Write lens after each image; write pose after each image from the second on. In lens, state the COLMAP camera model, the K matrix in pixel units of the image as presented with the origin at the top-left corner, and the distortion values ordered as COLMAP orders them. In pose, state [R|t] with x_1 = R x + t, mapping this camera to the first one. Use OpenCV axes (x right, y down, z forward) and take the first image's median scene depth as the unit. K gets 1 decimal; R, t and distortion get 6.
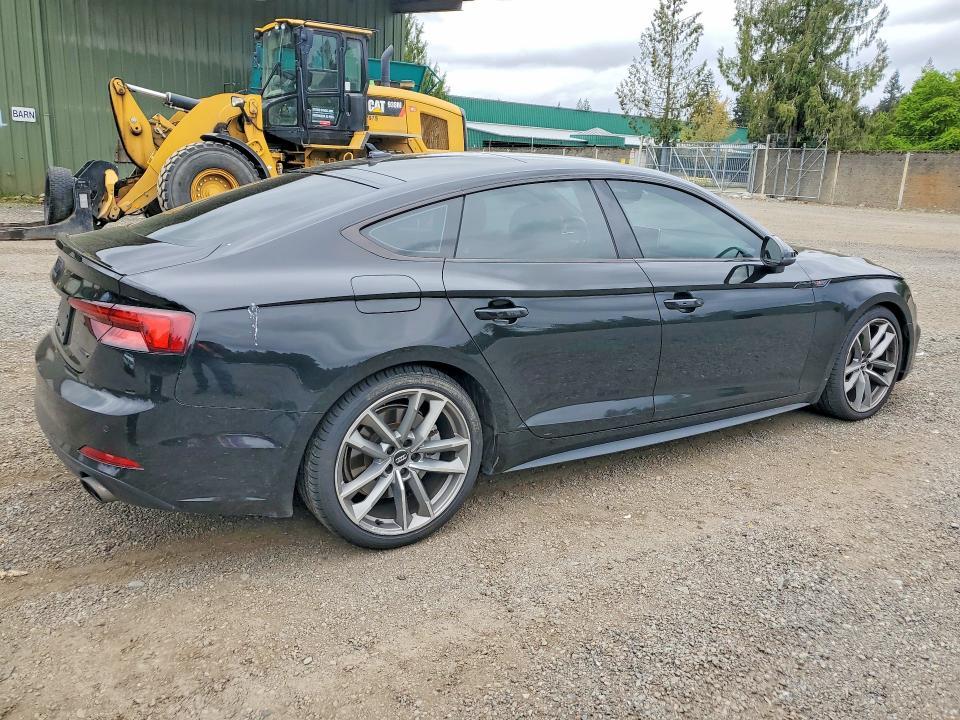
lens RADIAL K [[756.2, 0, 482.6], [0, 756.2, 357.5], [0, 0, 1]] dist [0.017354, 0.028350]
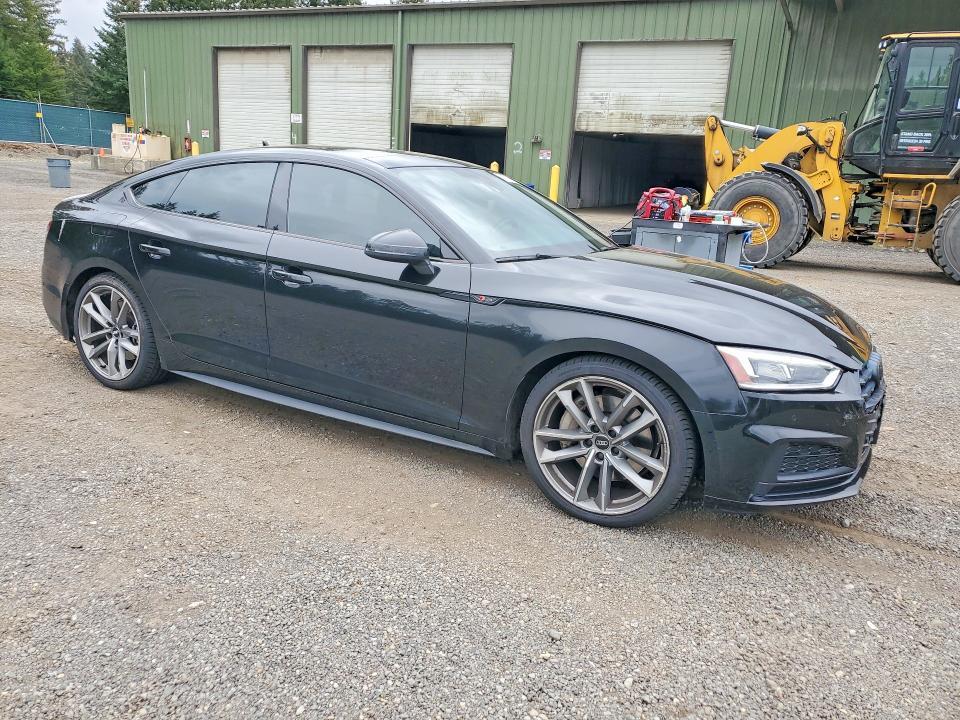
lens RADIAL K [[756.2, 0, 482.1], [0, 756.2, 363.1], [0, 0, 1]] dist [0.017354, 0.028350]
pose [[0.461593, 0.214309, -0.860816, 0.383074], [-0.259371, 0.960580, 0.100065, -0.037872], [0.848327, 0.177081, 0.498982, 0.206356]]
